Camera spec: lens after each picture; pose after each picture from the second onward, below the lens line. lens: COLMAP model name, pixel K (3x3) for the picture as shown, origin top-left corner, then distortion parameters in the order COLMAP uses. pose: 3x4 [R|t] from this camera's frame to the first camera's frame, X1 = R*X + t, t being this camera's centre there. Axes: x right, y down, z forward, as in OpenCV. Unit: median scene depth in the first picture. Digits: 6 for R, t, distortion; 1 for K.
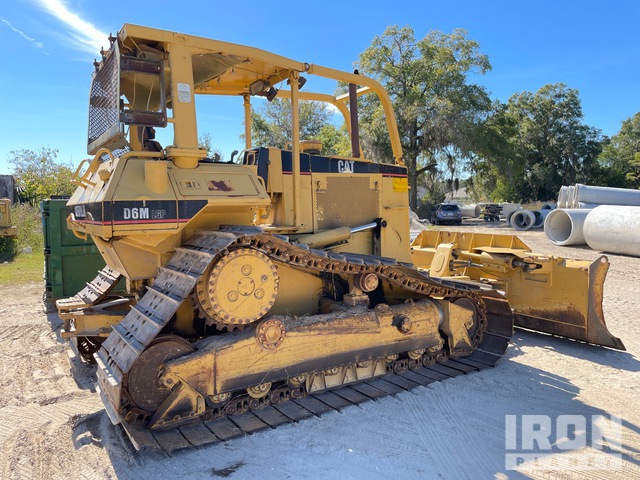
lens RADIAL K [[470.2, 0, 320.0], [0, 470.2, 240.0], [0, 0, 1]] dist [-0.007879, -0.003580]
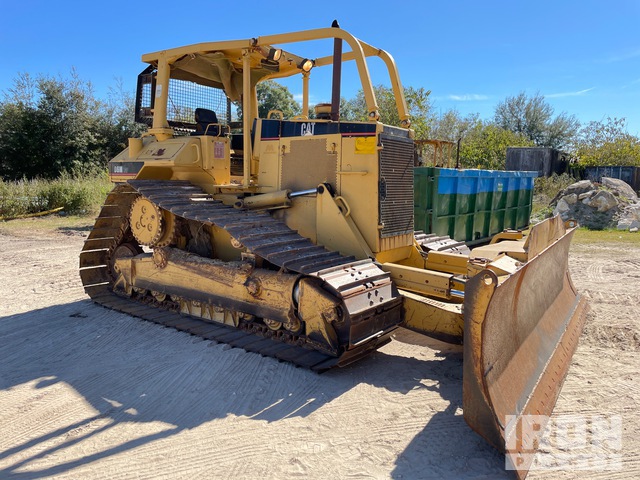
lens RADIAL K [[484.0, 0, 320.0], [0, 484.0, 240.0], [0, 0, 1]] dist [-0.000948, -0.006185]
pose [[0.397127, 0.137316, -0.907433, 1.131816], [-0.089844, 0.989811, 0.110462, -0.045817], [0.913355, 0.037660, 0.405418, 0.695030]]
